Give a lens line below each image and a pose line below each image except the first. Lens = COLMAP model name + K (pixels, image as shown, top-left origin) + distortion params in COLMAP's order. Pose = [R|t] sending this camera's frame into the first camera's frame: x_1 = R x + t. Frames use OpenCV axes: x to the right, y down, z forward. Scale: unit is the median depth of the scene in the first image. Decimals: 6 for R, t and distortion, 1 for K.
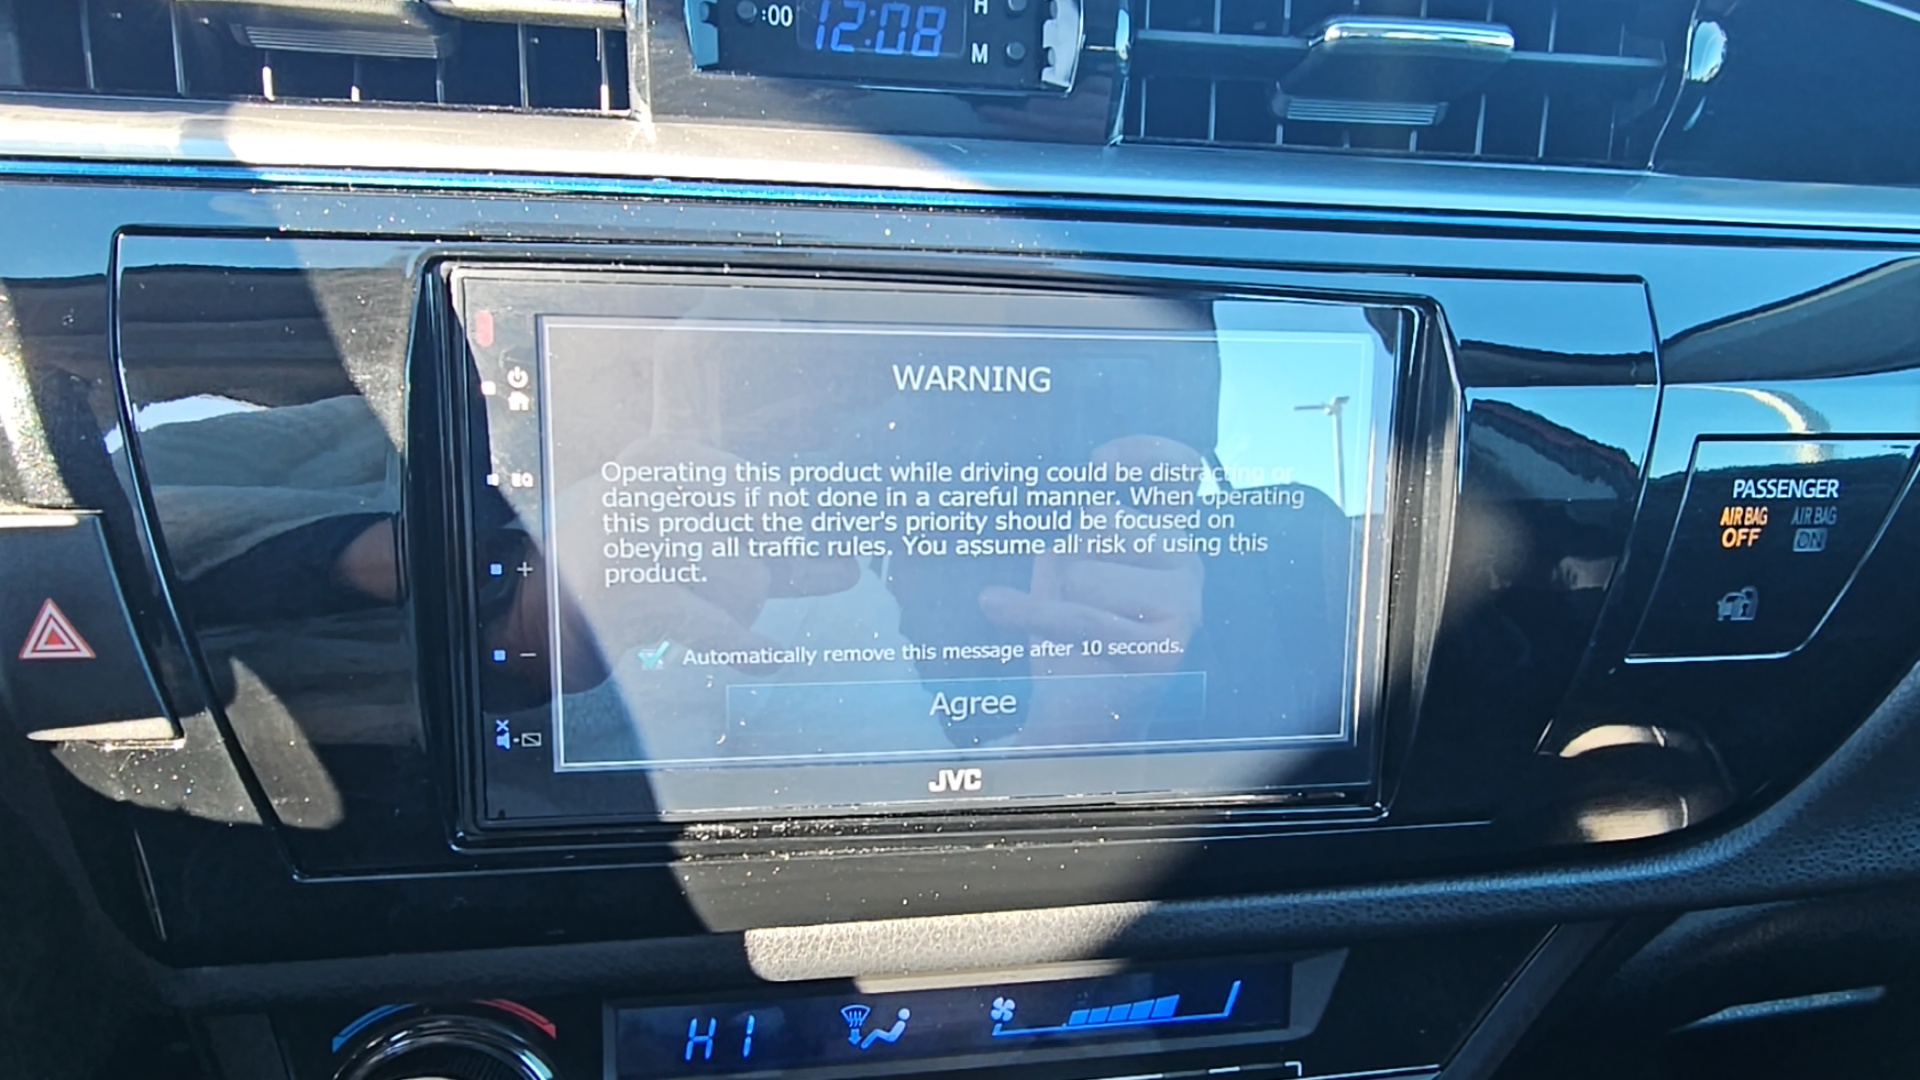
lens RADIAL K [[1221.4, 0, 975.9], [0, 1221.4, 561.2], [0, 0, 1]] dist [0.006003, -0.005689]
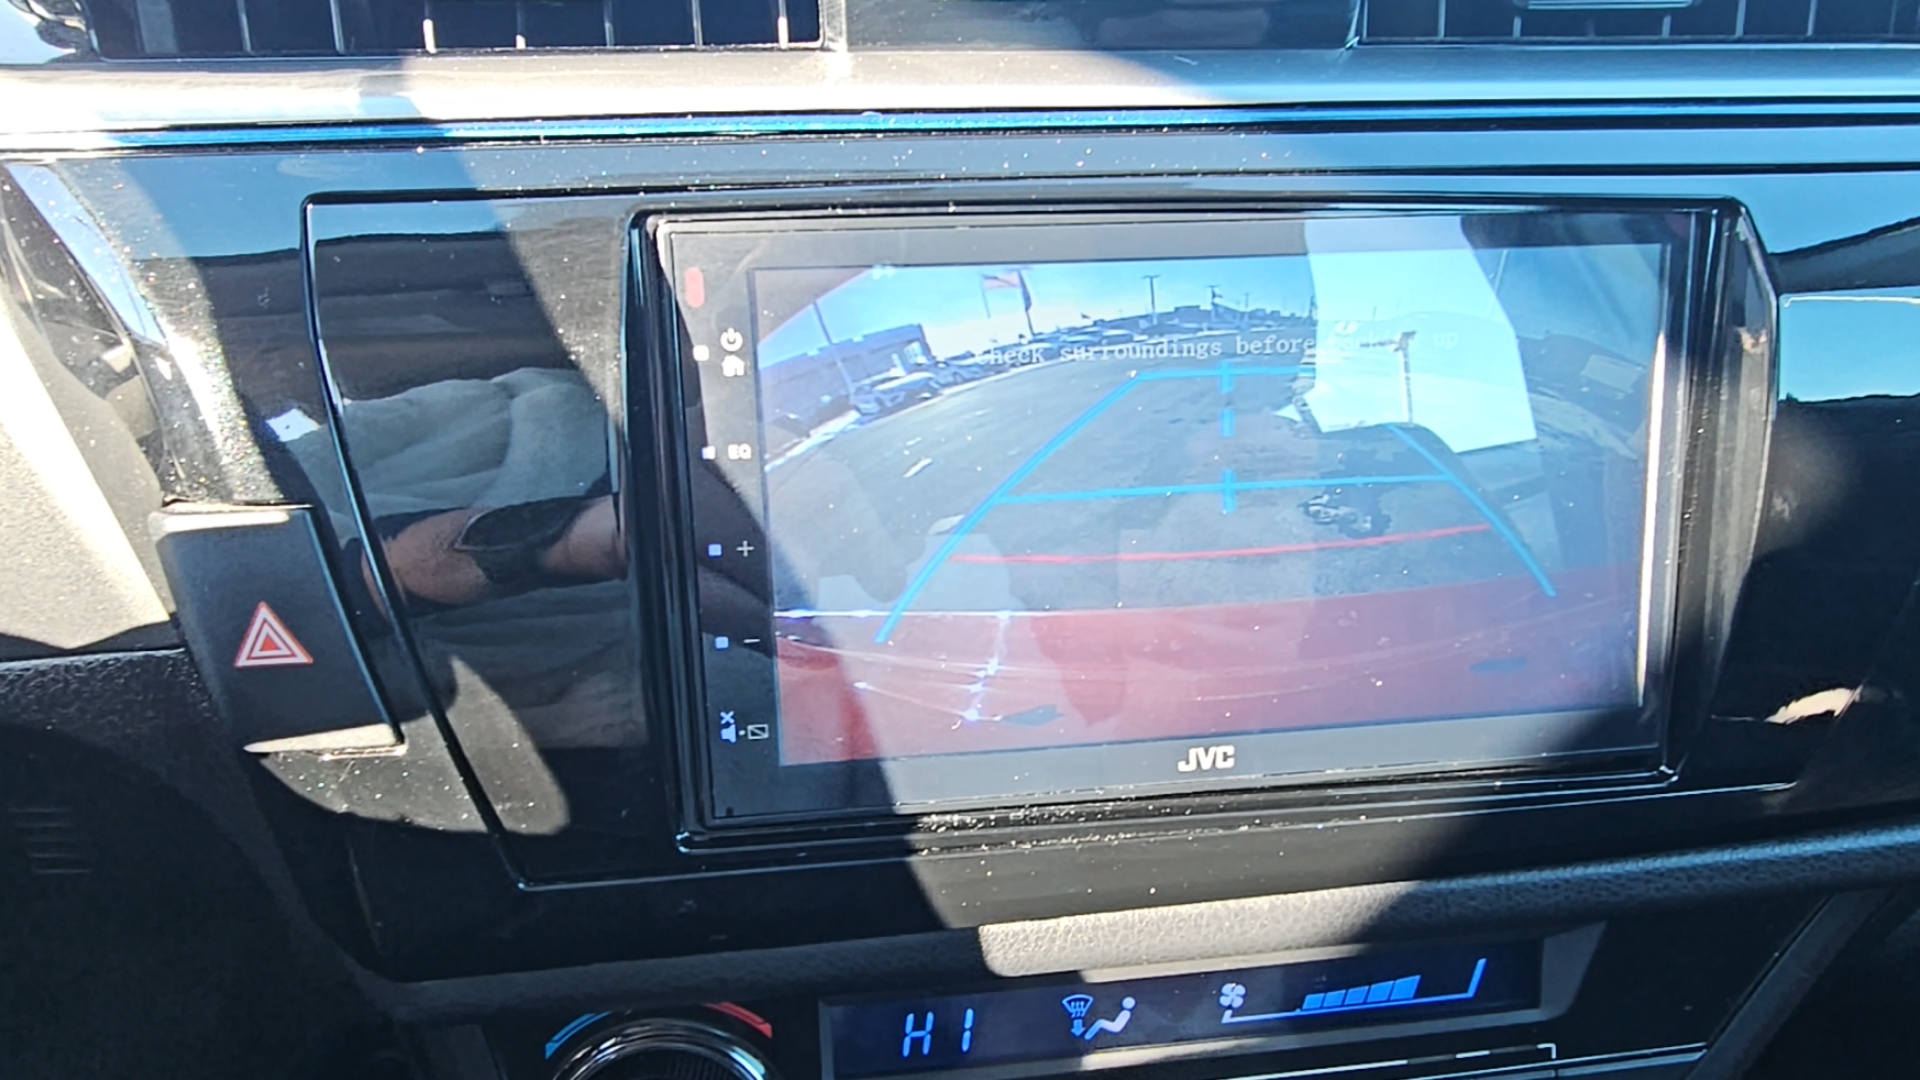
lens RADIAL K [[1221.4, 0, 975.9], [0, 1221.4, 561.2], [0, 0, 1]] dist [0.006003, -0.005689]
pose [[0.997757, -0.040569, -0.053247, -0.138299], [0.042456, 0.998492, 0.034802, -0.008282], [0.051755, -0.036985, 0.997975, 0.083371]]
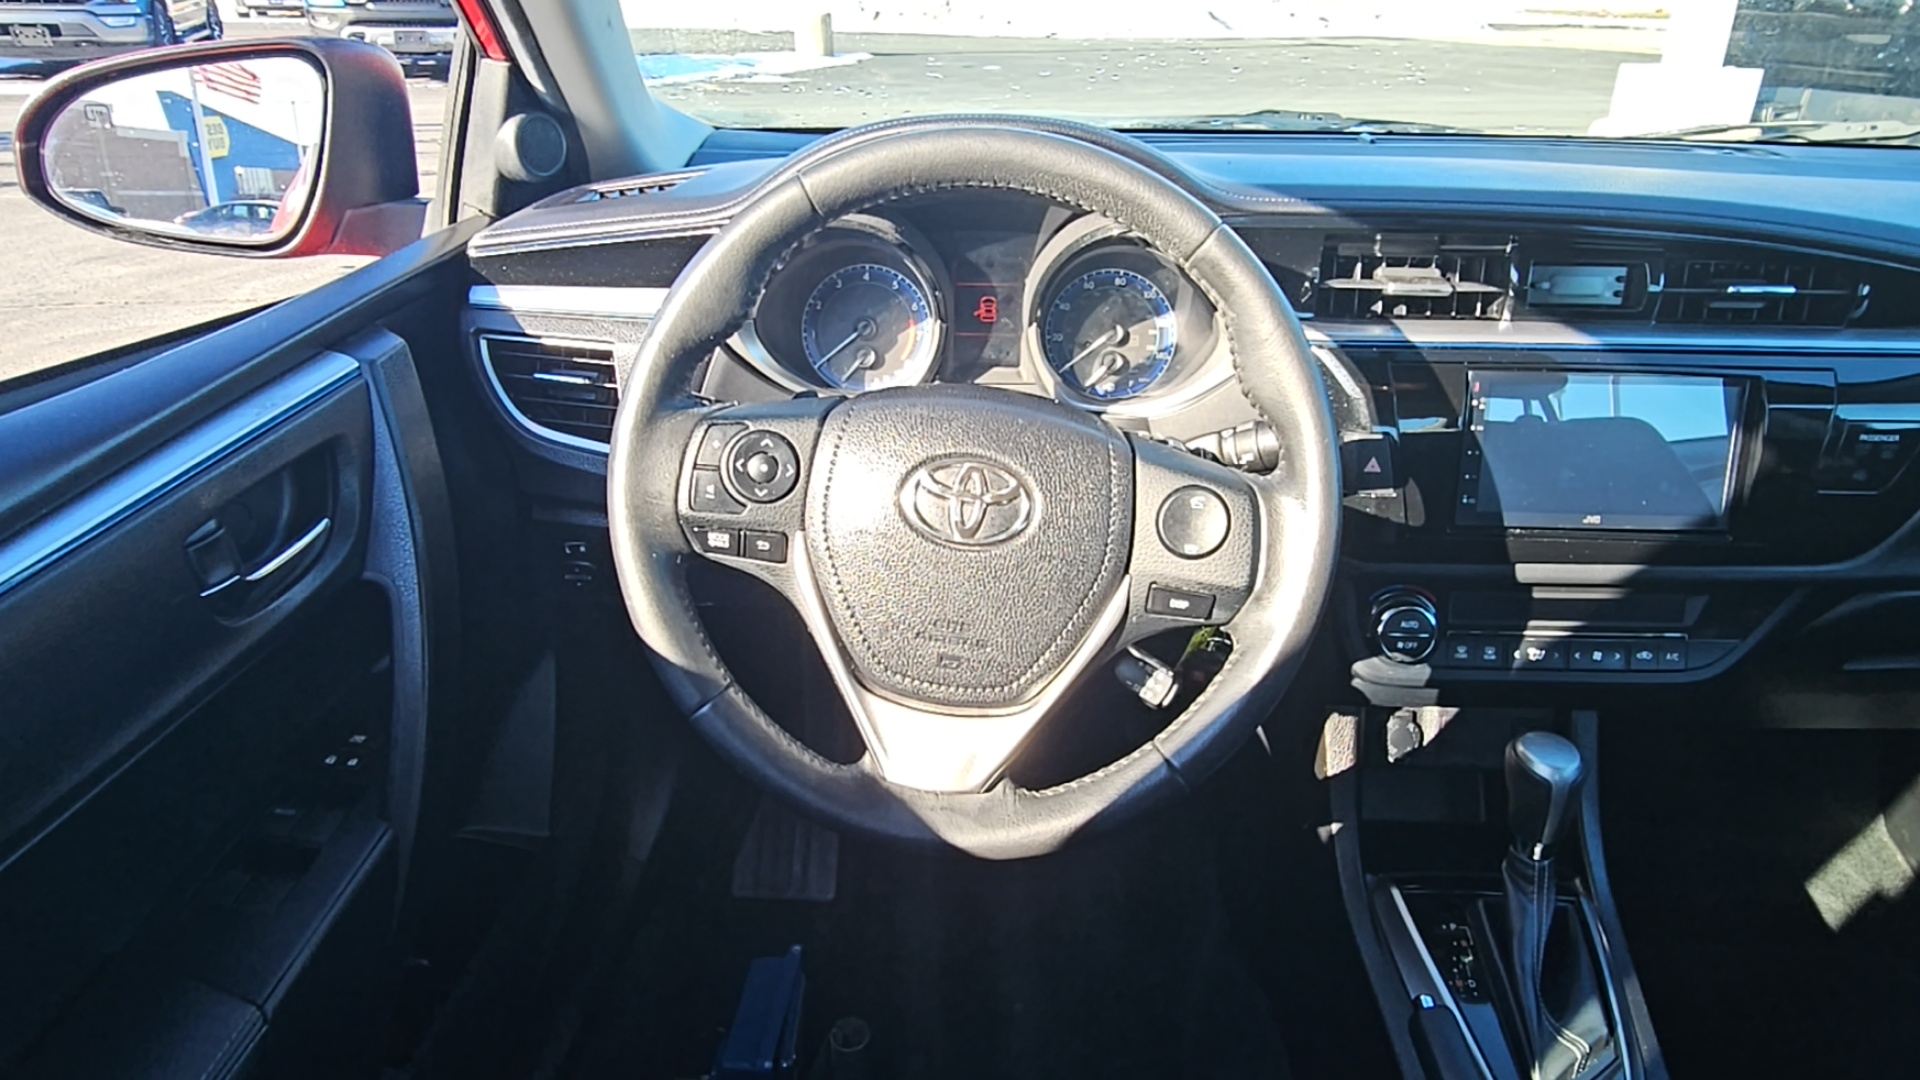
lens RADIAL K [[1215.3, 0, 975.0], [0, 1215.3, 565.2], [0, 0, 1]] dist [0.005324, -0.004557]
pose [[0.981769, 0.042671, -0.185225, -1.084869], [-0.028729, 0.996593, 0.077314, 0.096835], [0.187893, -0.070583, 0.979650, -2.674248]]
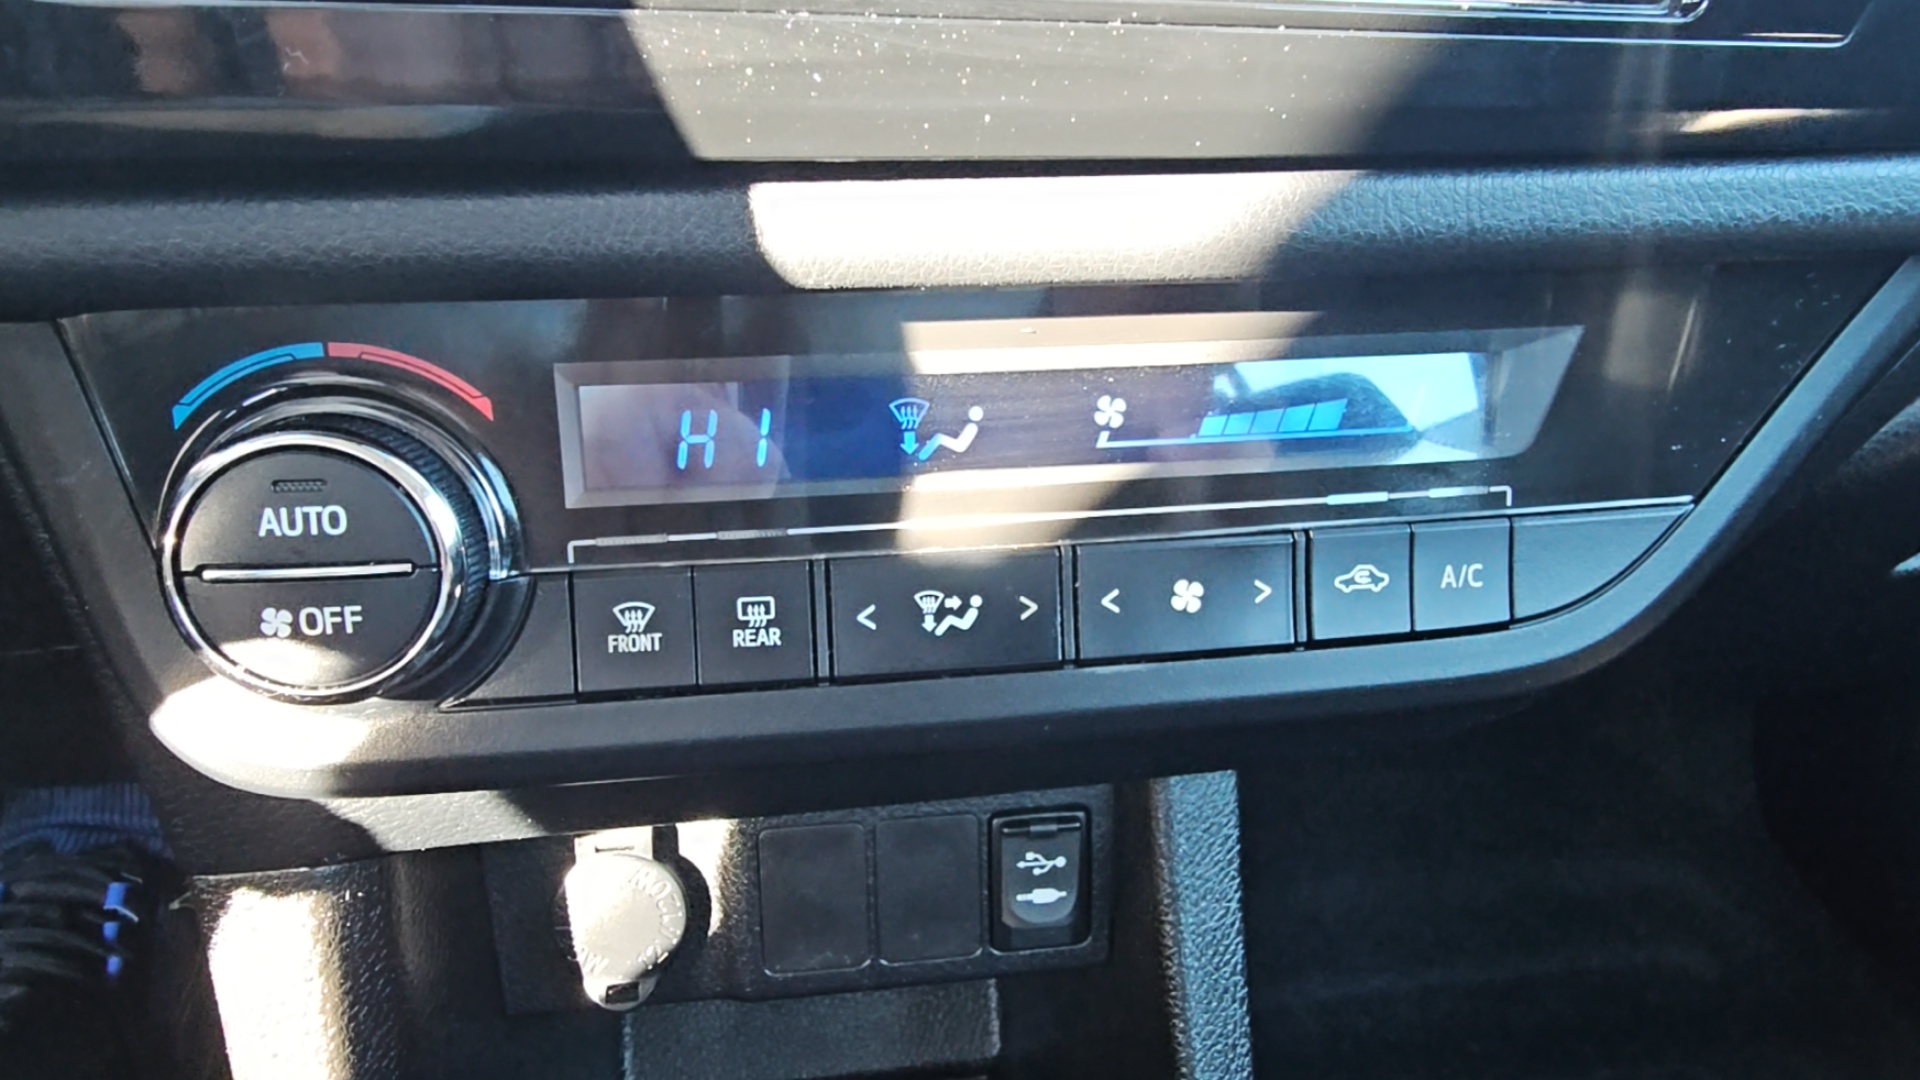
lens RADIAL K [[1221.4, 0, 975.9], [0, 1221.4, 561.2], [0, 0, 1]] dist [0.006003, -0.005689]
pose [[0.999677, -0.024674, -0.006010, -0.069741], [0.025199, 0.993131, 0.114261, 0.462158], [0.003150, -0.114376, 0.993433, 0.330777]]
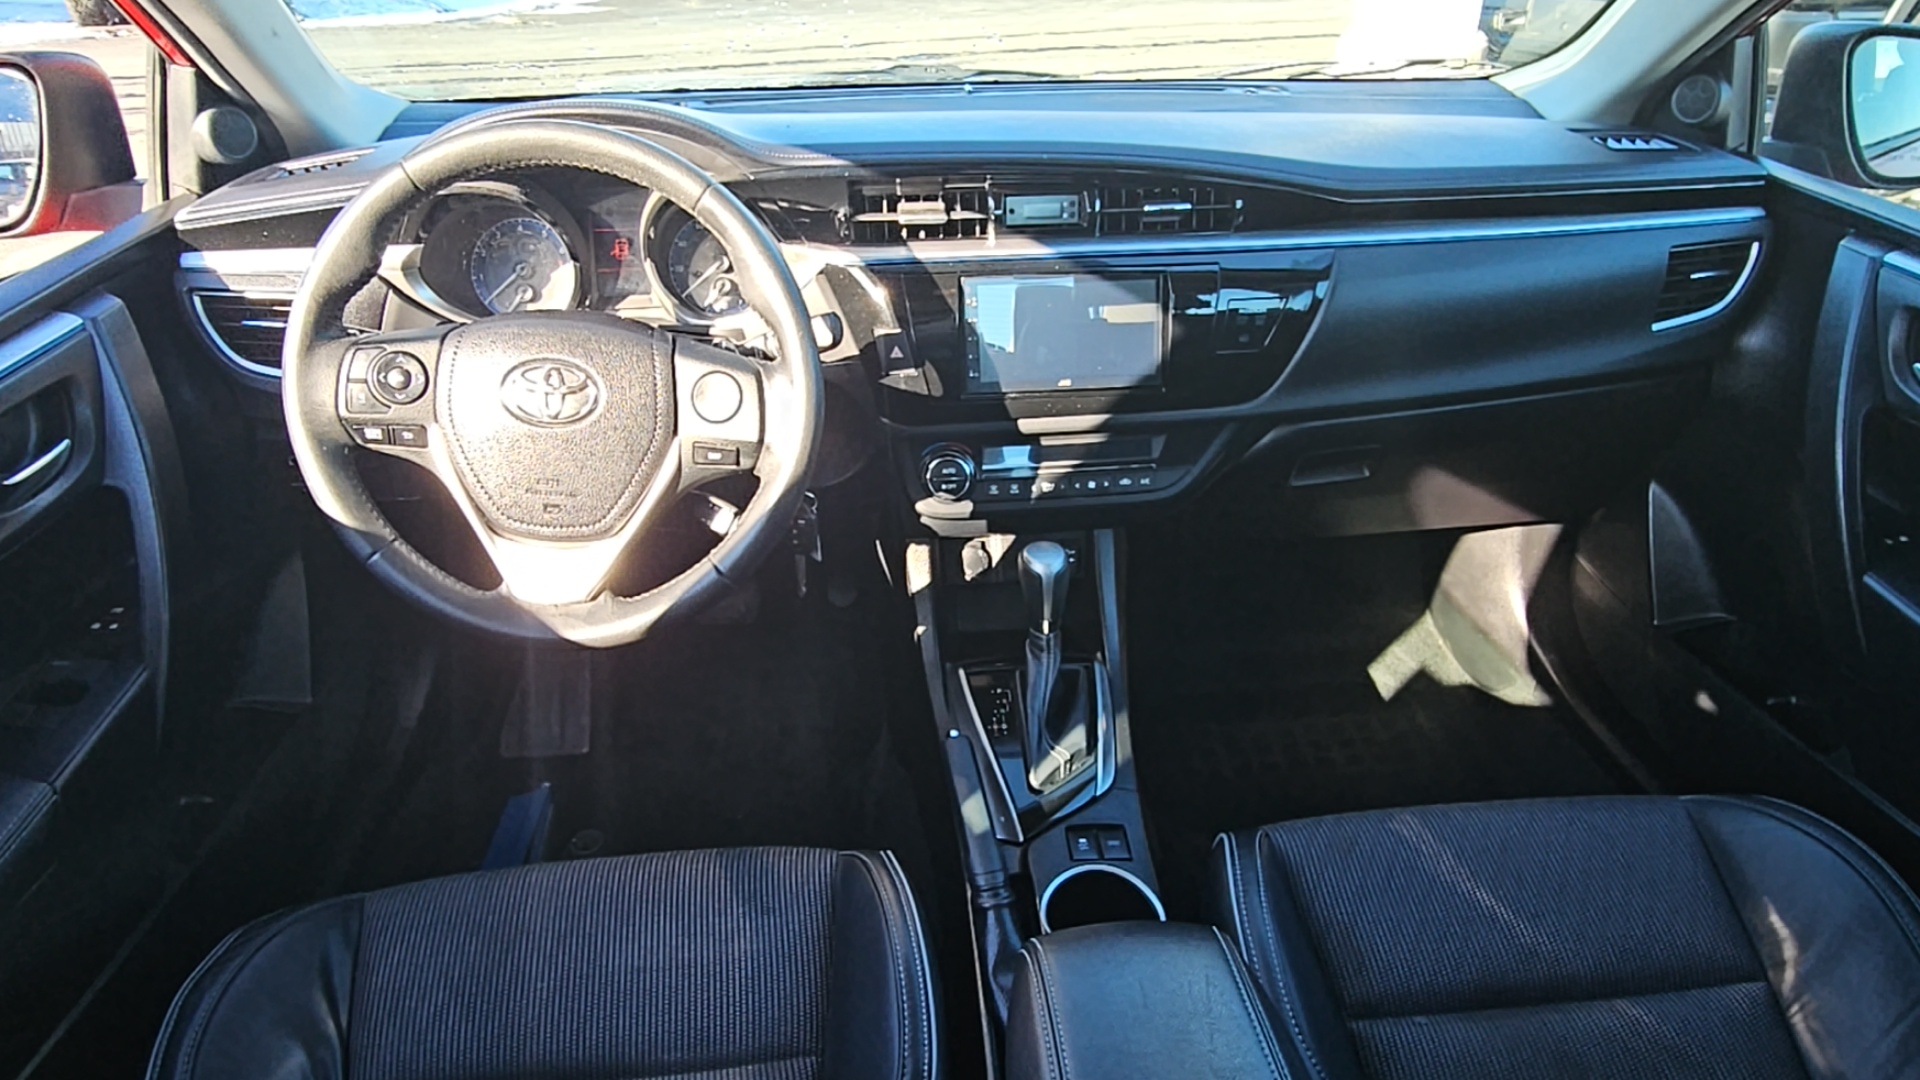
lens RADIAL K [[1215.3, 0, 975.0], [0, 1215.3, 565.2], [0, 0, 1]] dist [0.005324, -0.004557]
pose [[0.996438, -0.026114, -0.080179, -0.001980], [0.036866, 0.990064, 0.135699, 0.231774], [0.075839, -0.138171, 0.987500, -3.736084]]
